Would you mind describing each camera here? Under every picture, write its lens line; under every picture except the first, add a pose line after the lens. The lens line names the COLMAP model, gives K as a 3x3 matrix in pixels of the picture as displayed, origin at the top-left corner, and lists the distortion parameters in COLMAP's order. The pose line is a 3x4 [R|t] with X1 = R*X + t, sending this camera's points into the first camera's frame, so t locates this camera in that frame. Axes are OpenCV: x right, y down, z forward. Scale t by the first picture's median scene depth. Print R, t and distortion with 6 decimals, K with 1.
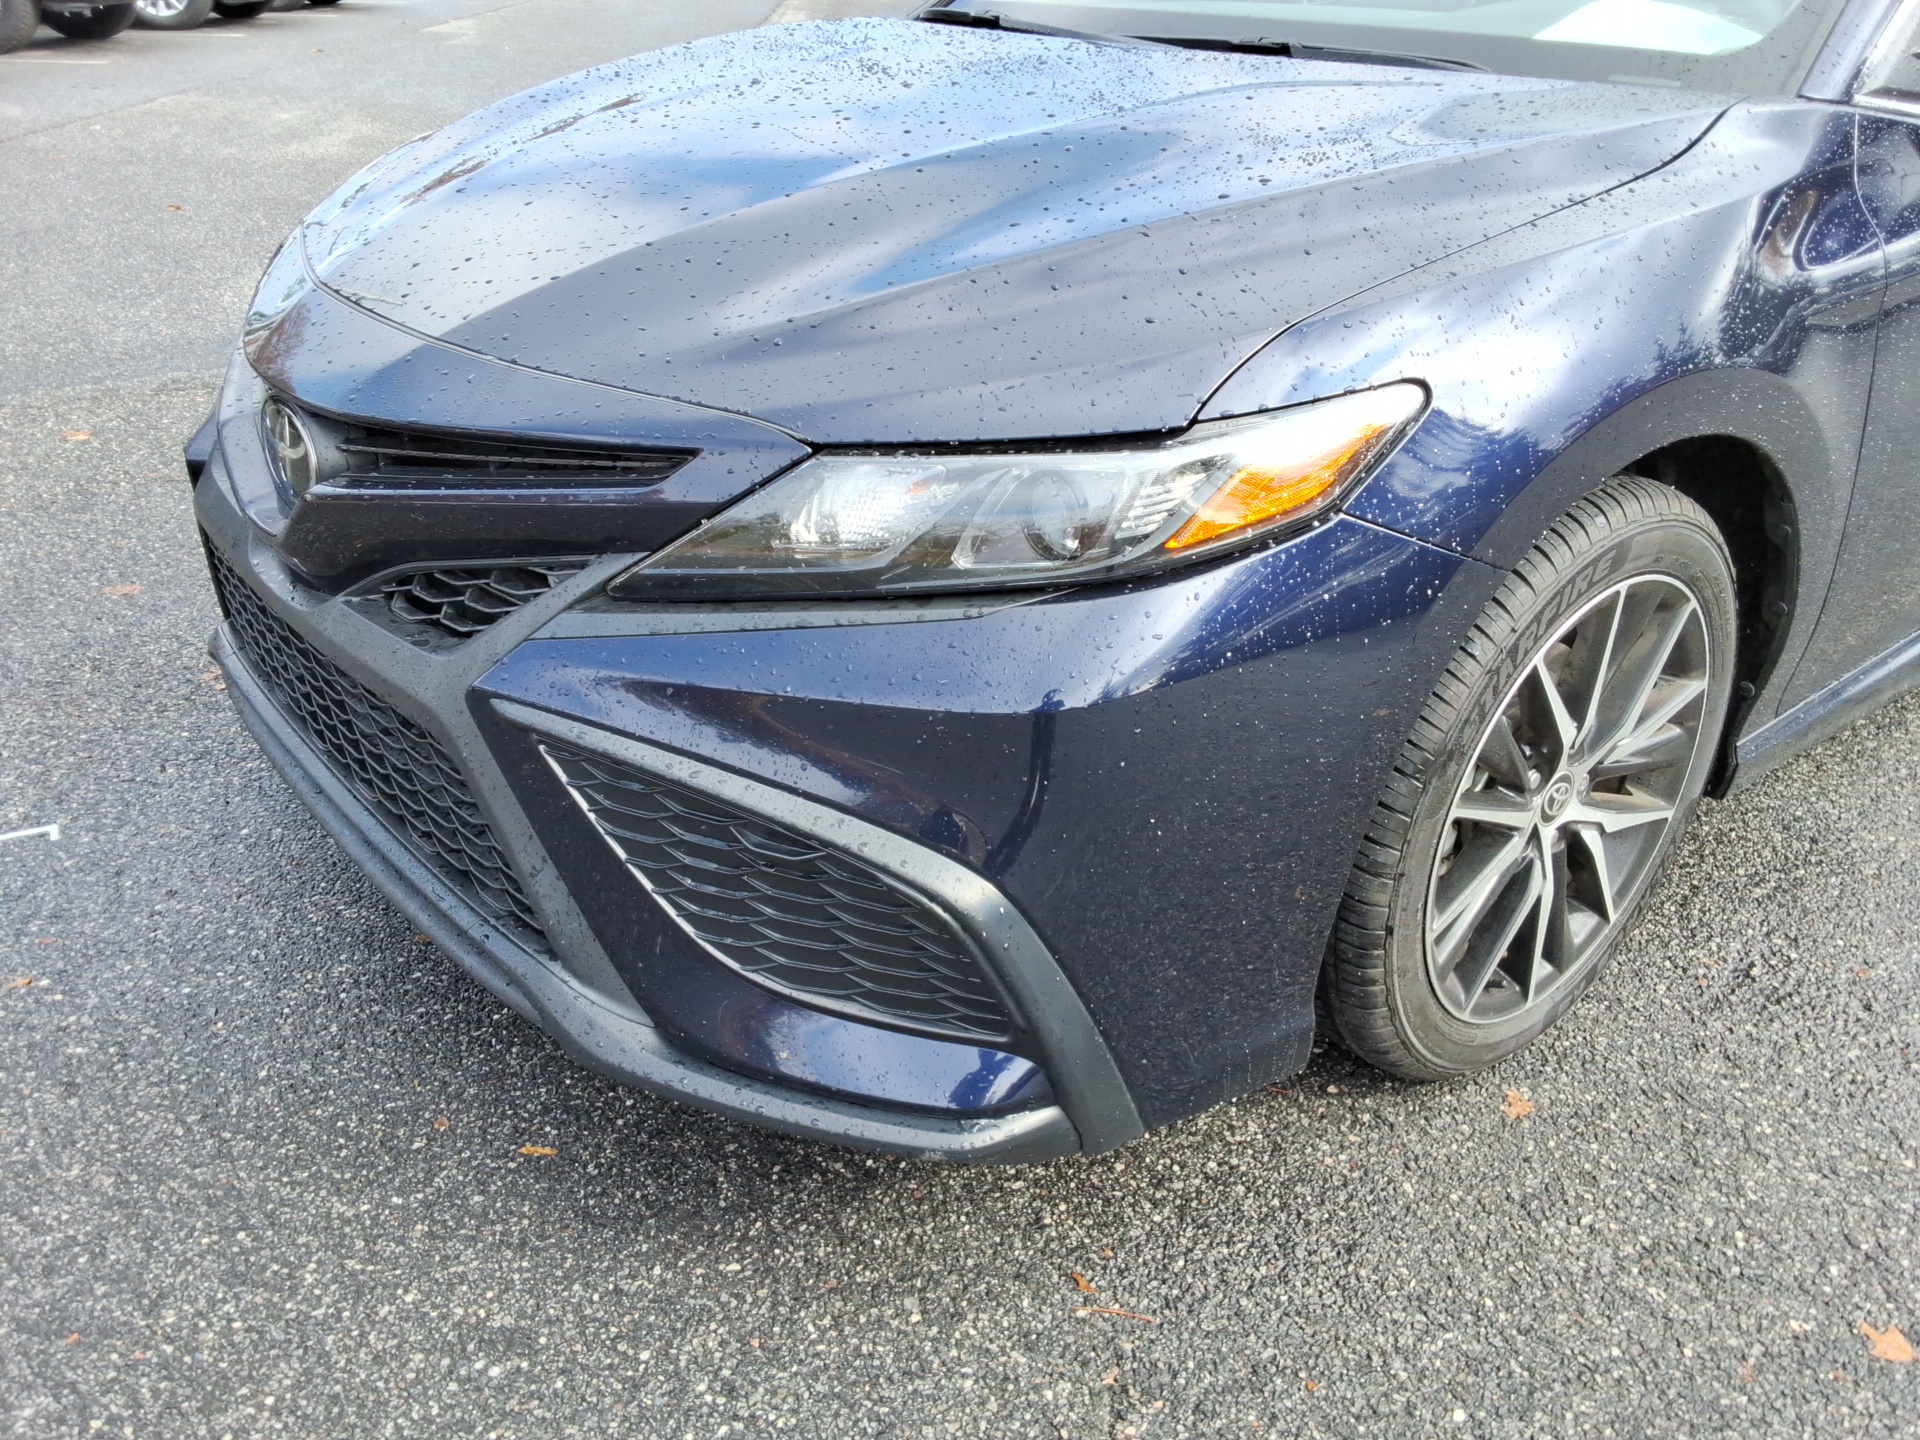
lens RADIAL K [[1537.5, 0, 969.5], [0, 1537.5, 690.4], [0, 0, 1]] dist [0.166095, -0.289258]
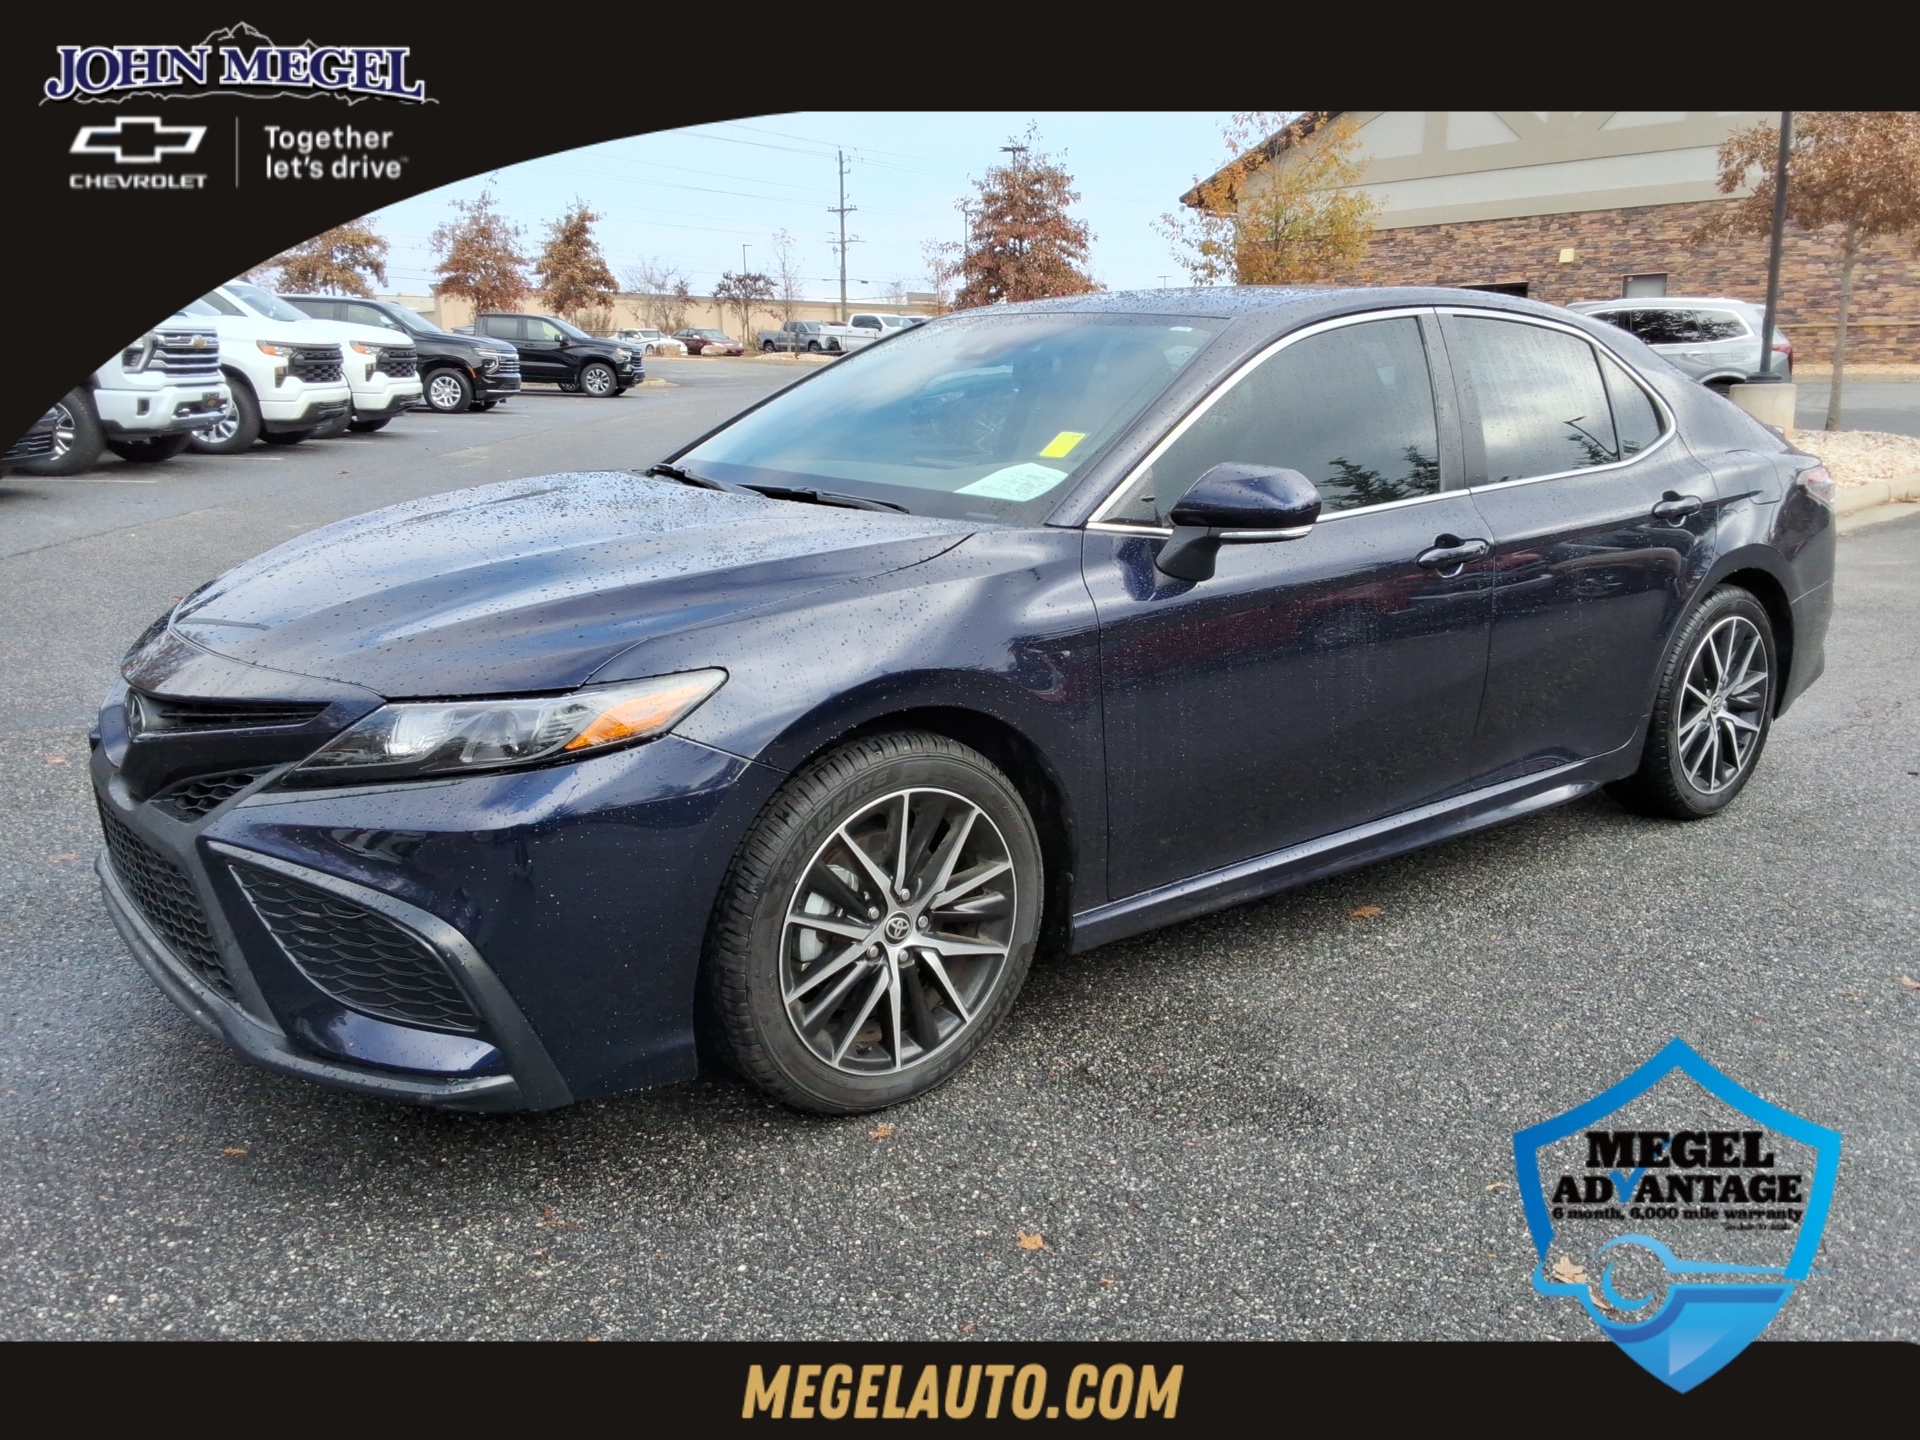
lens RADIAL K [[1535.3, 0, 971.7], [0, 1535.3, 694.9], [0, 0, 1]] dist [0.127852, -0.189366]
pose [[0.999940, -0.002666, -0.010629, 0.542927], [0.000047, 0.970996, -0.239097, 0.249882], [0.010959, 0.239082, 0.970938, -0.716639]]
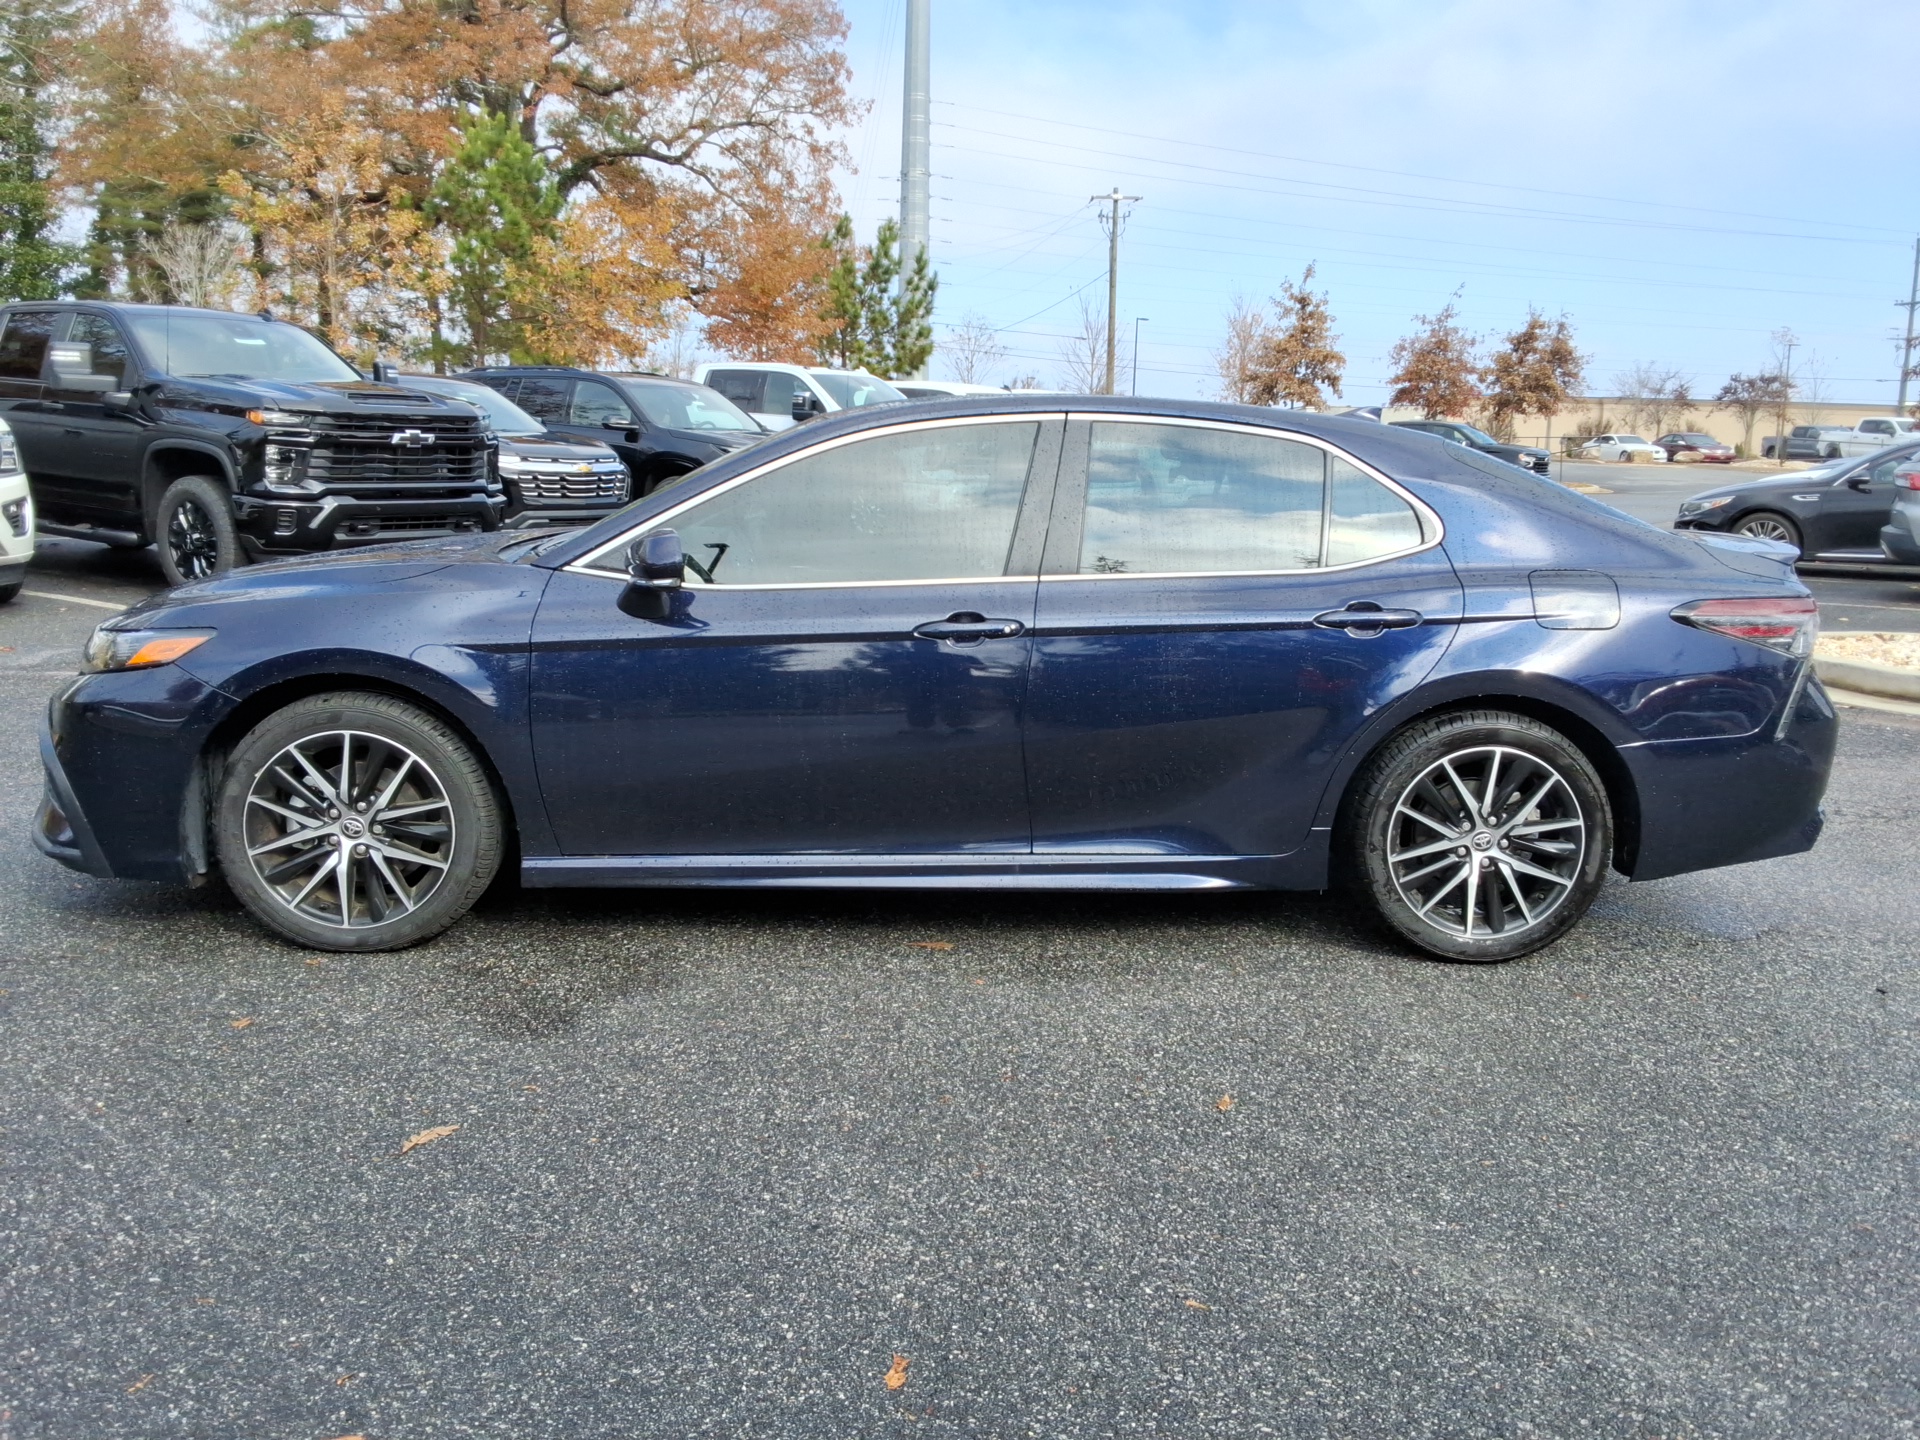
lens RADIAL K [[1535.3, 0, 971.7], [0, 1535.3, 694.9], [0, 0, 1]] dist [0.127852, -0.189366]
pose [[0.799147, 0.103877, -0.592093, 2.886350], [-0.279071, 0.936494, -0.212363, 0.137270], [0.532432, 0.334945, 0.777385, -0.465327]]
